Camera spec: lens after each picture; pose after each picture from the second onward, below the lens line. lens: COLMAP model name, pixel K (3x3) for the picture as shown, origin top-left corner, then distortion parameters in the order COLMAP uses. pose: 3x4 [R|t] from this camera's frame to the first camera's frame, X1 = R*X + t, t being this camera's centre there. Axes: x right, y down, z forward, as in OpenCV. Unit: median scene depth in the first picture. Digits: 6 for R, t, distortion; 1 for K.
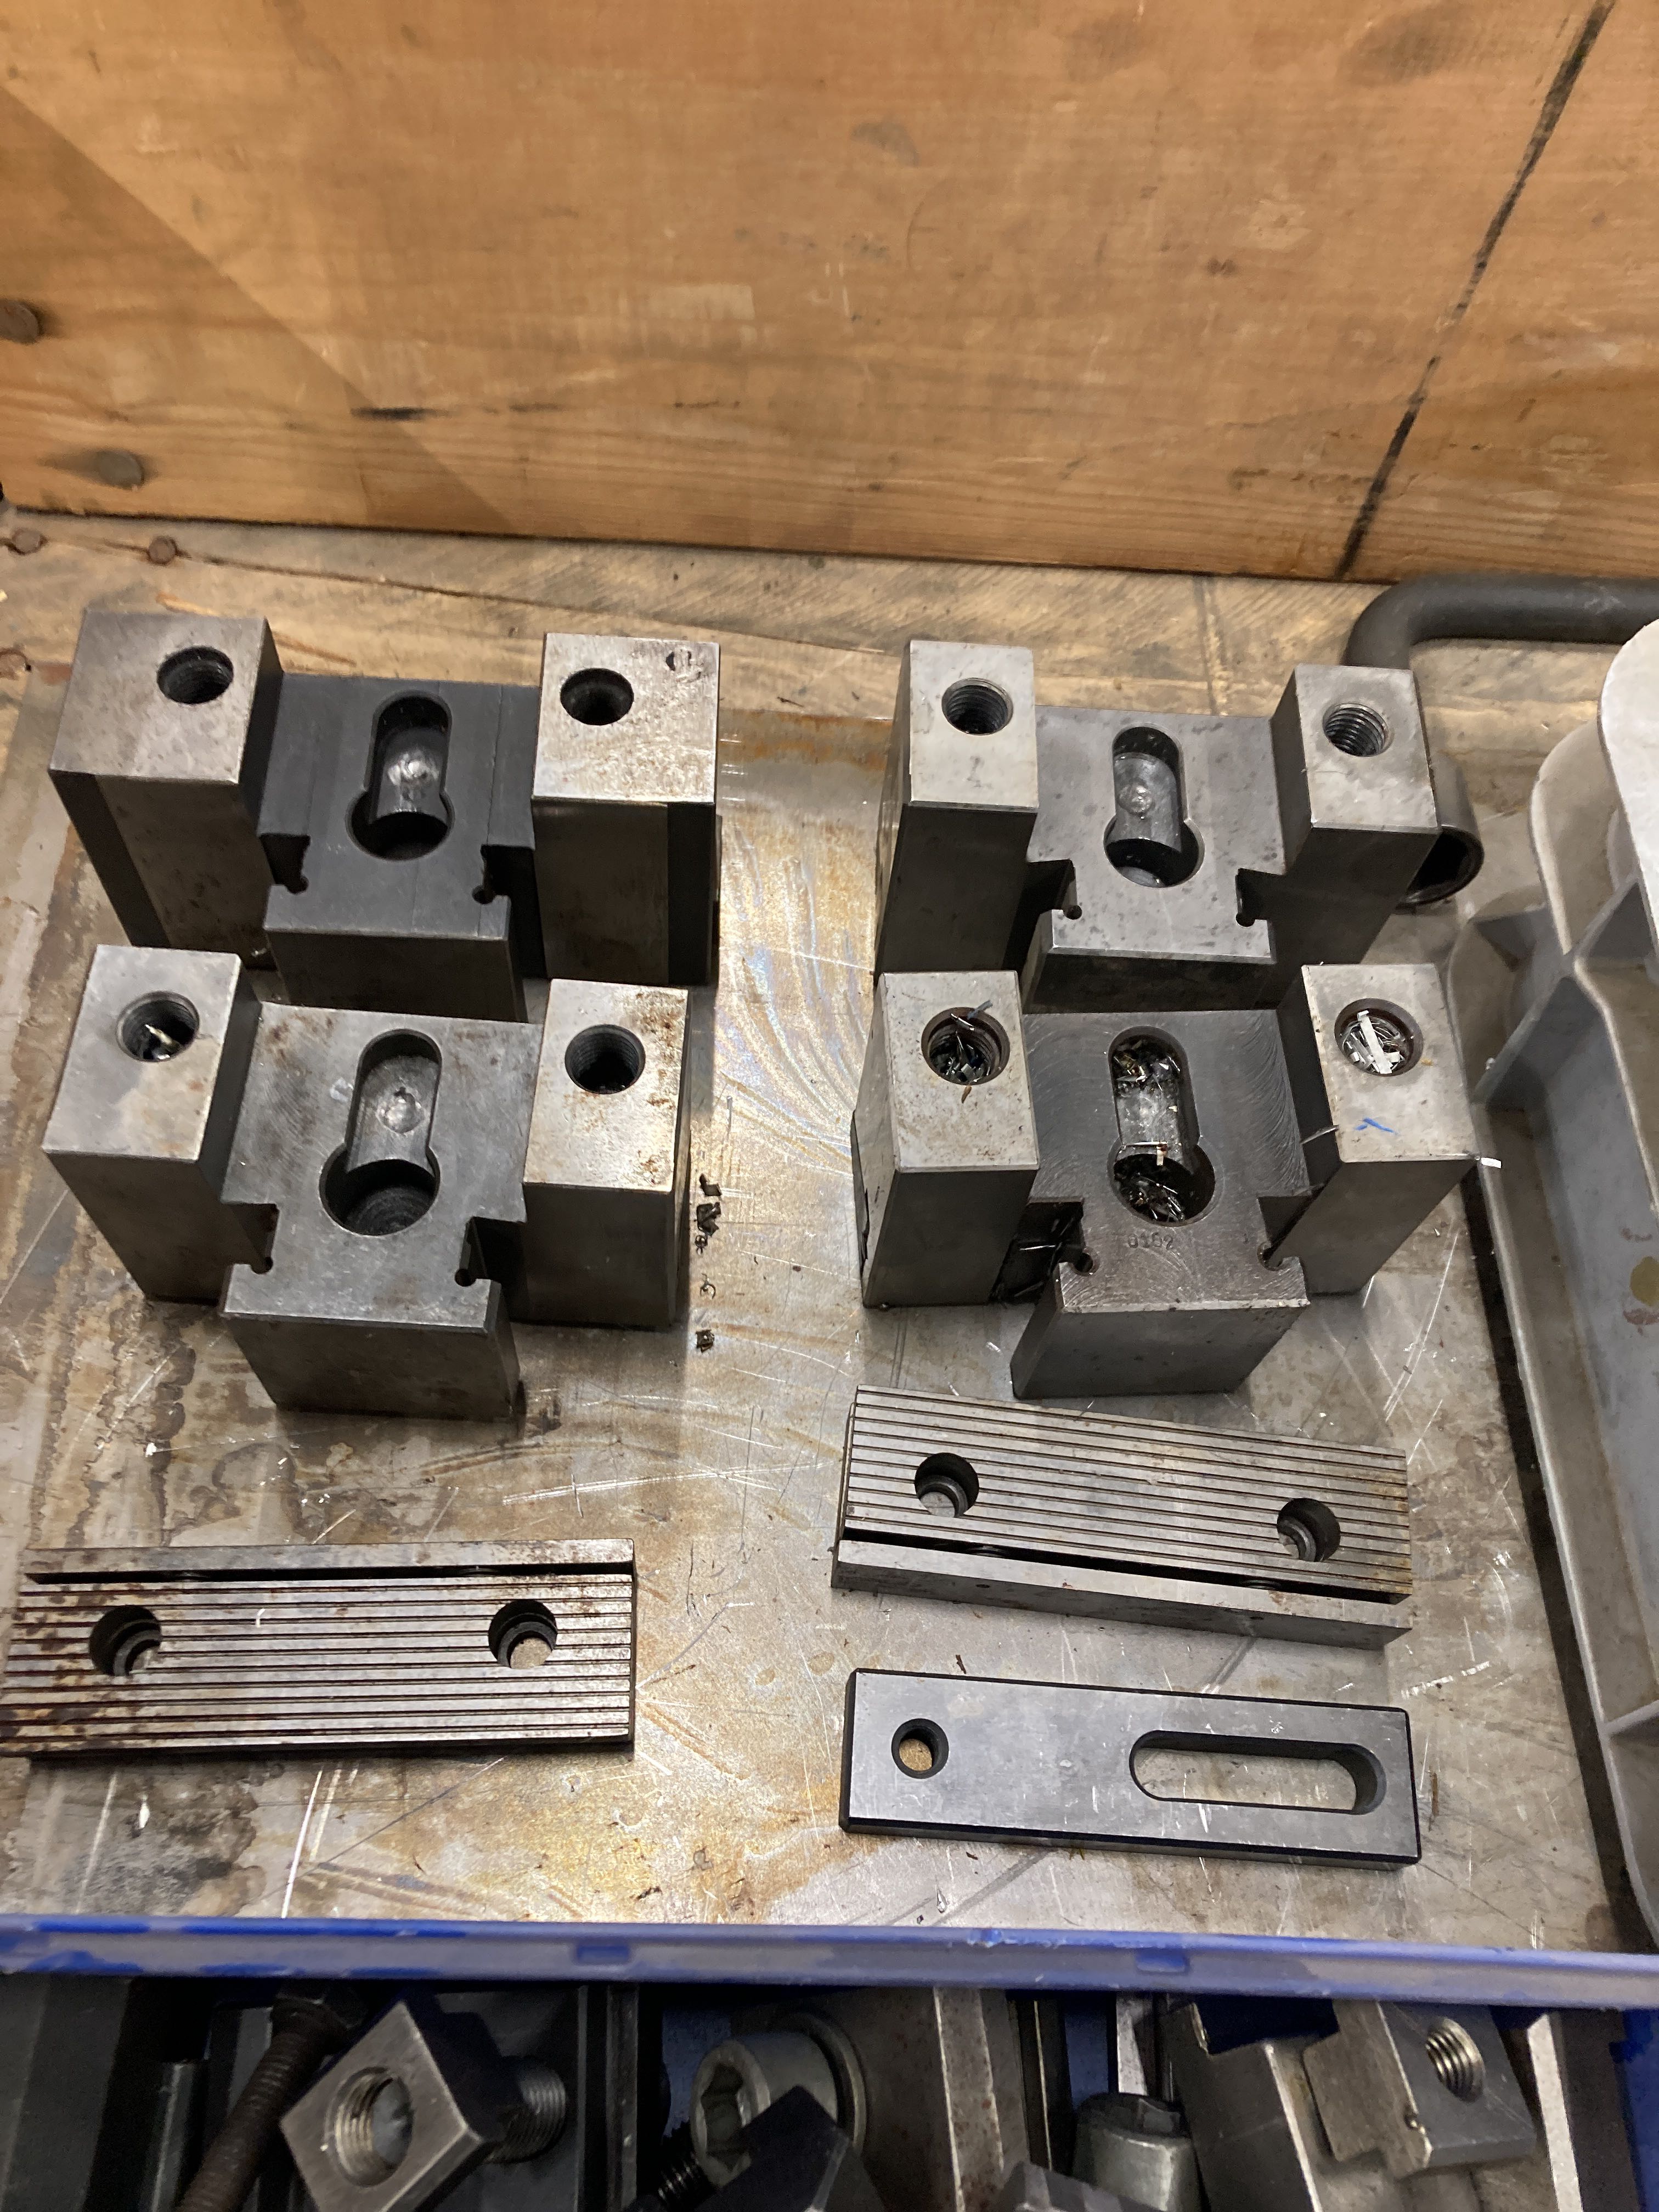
lens RADIAL K [[1812.8, 0, 835.9], [0, 1812.8, 1113.5], [0, 0, 1]] dist [0.014820, -0.003385]
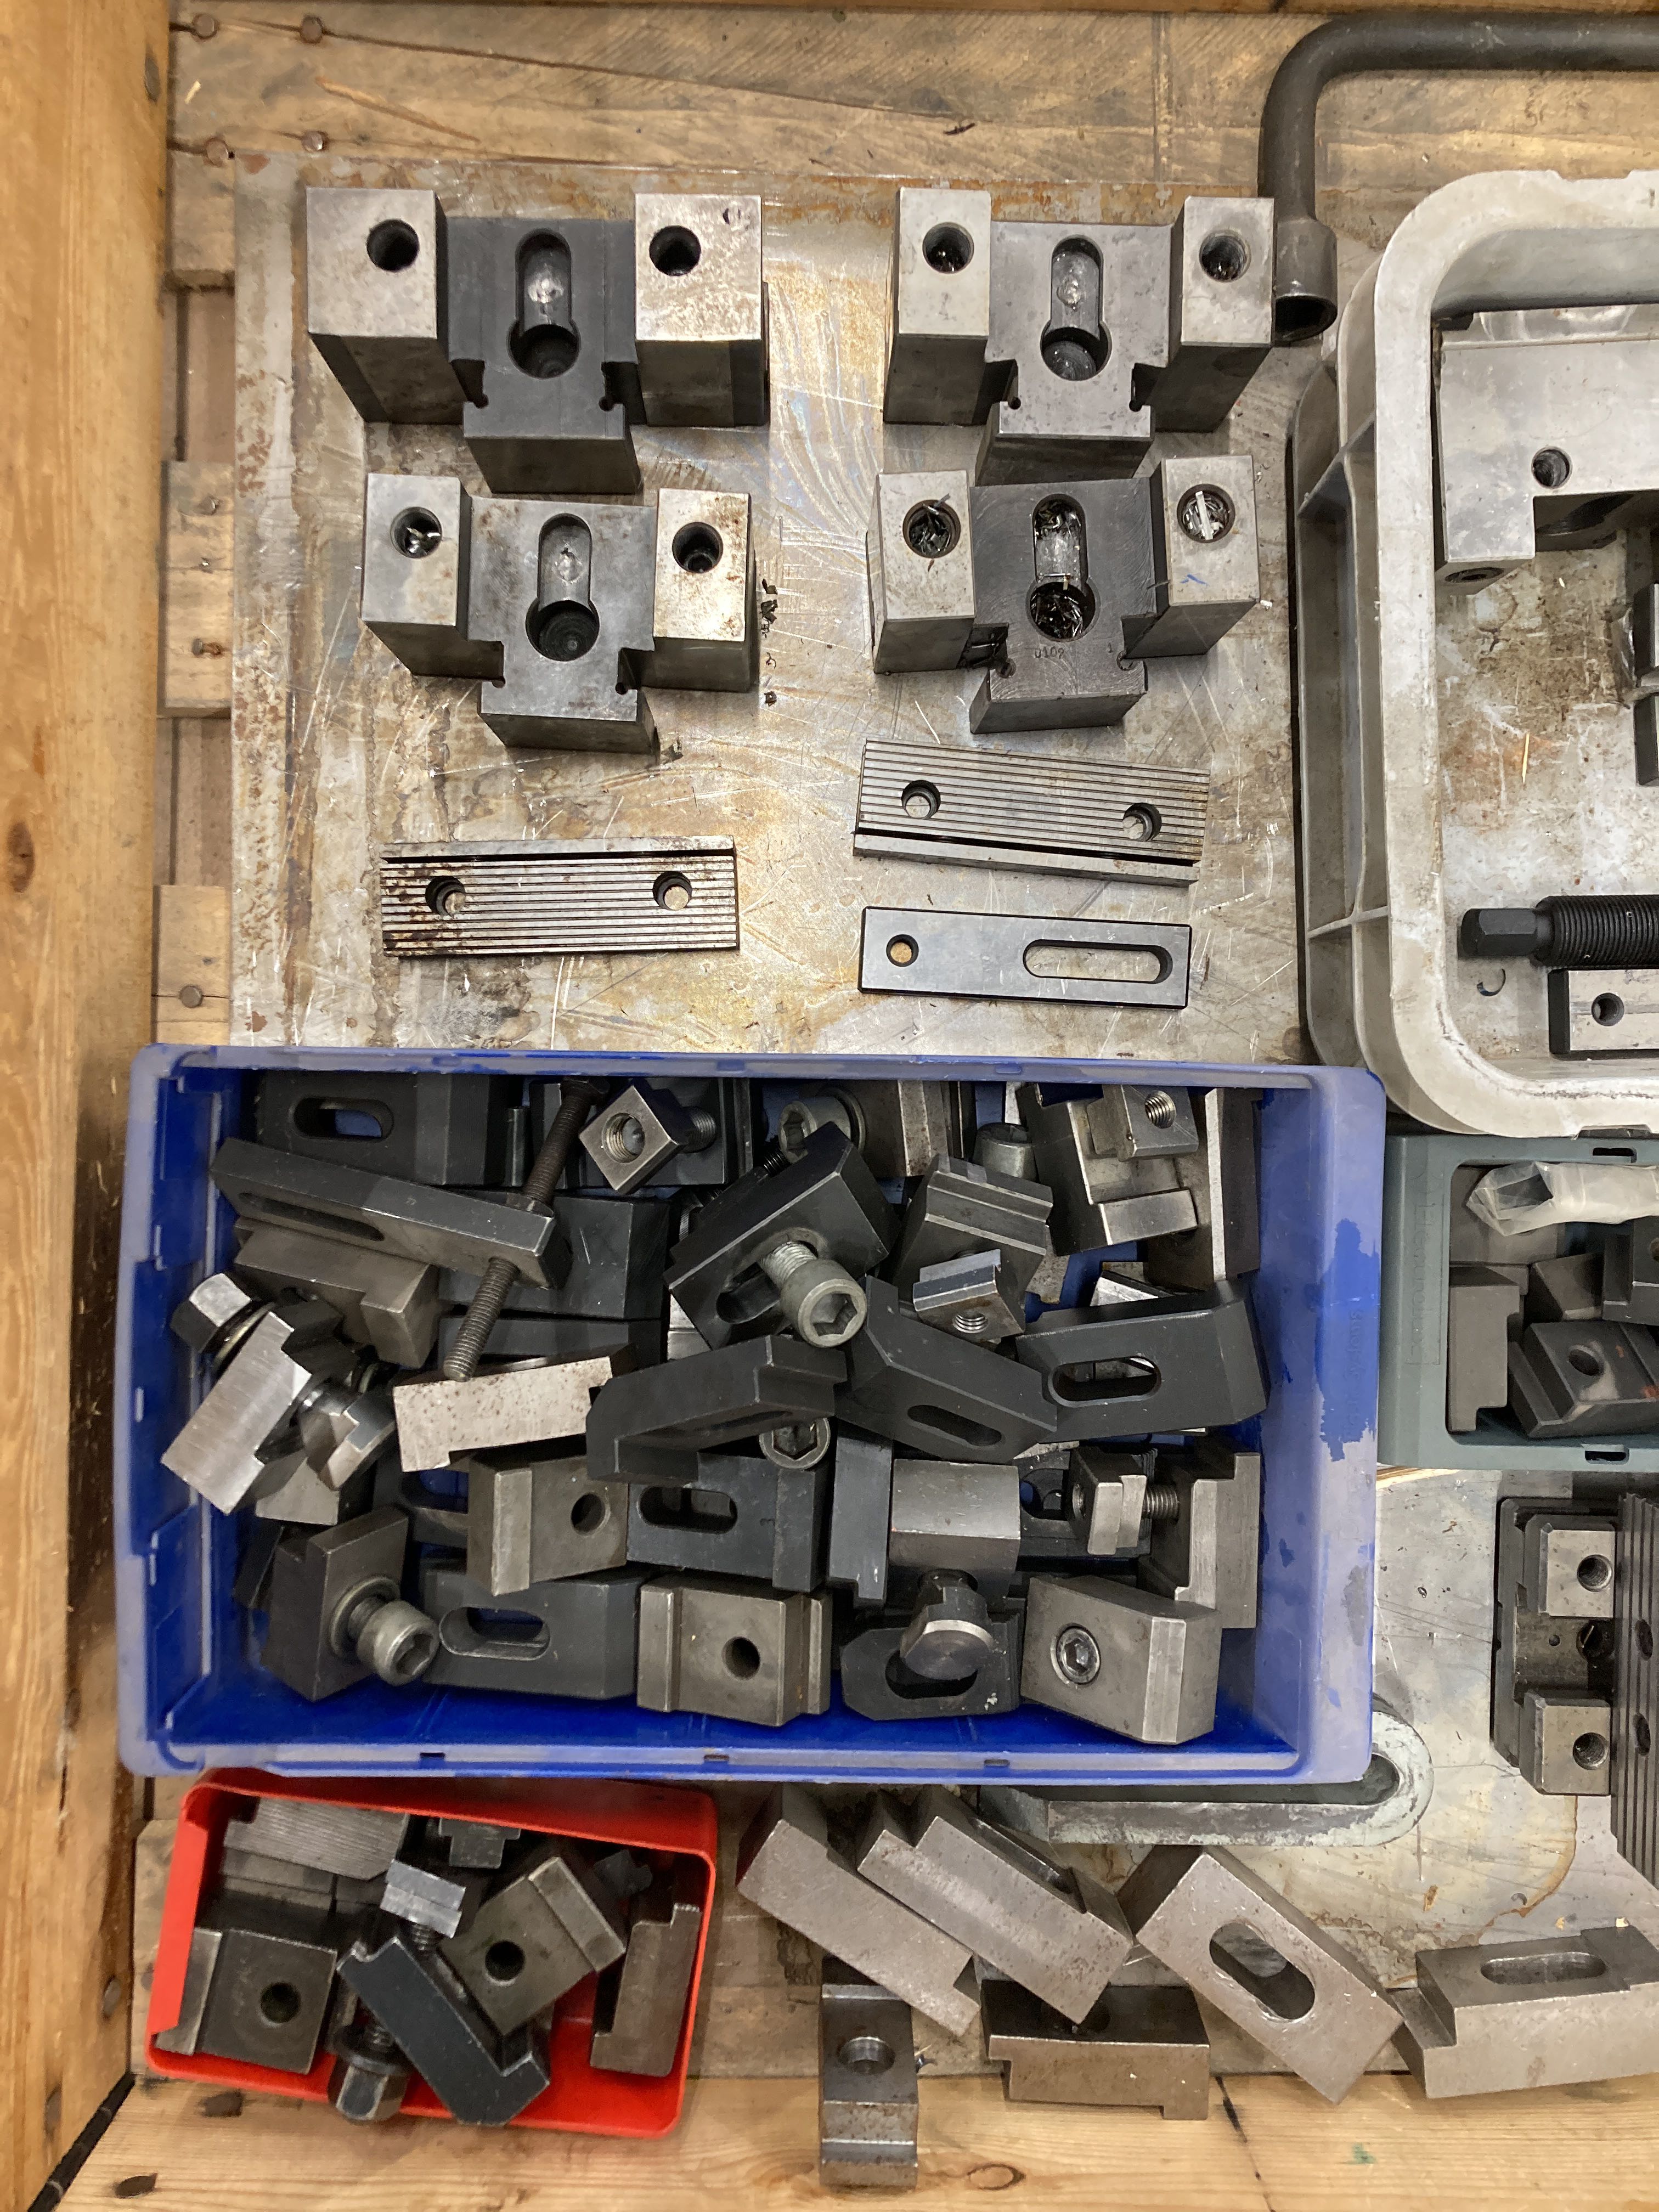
lens RADIAL K [[1812.8, 0, 835.9], [0, 1812.8, 1113.5], [0, 0, 1]] dist [0.014820, -0.003385]
pose [[0.998731, 0.000007, -0.050370, 0.065976], [0.024277, 0.876115, 0.481491, -0.334673], [0.044133, -0.482102, 0.875003, -0.570762]]
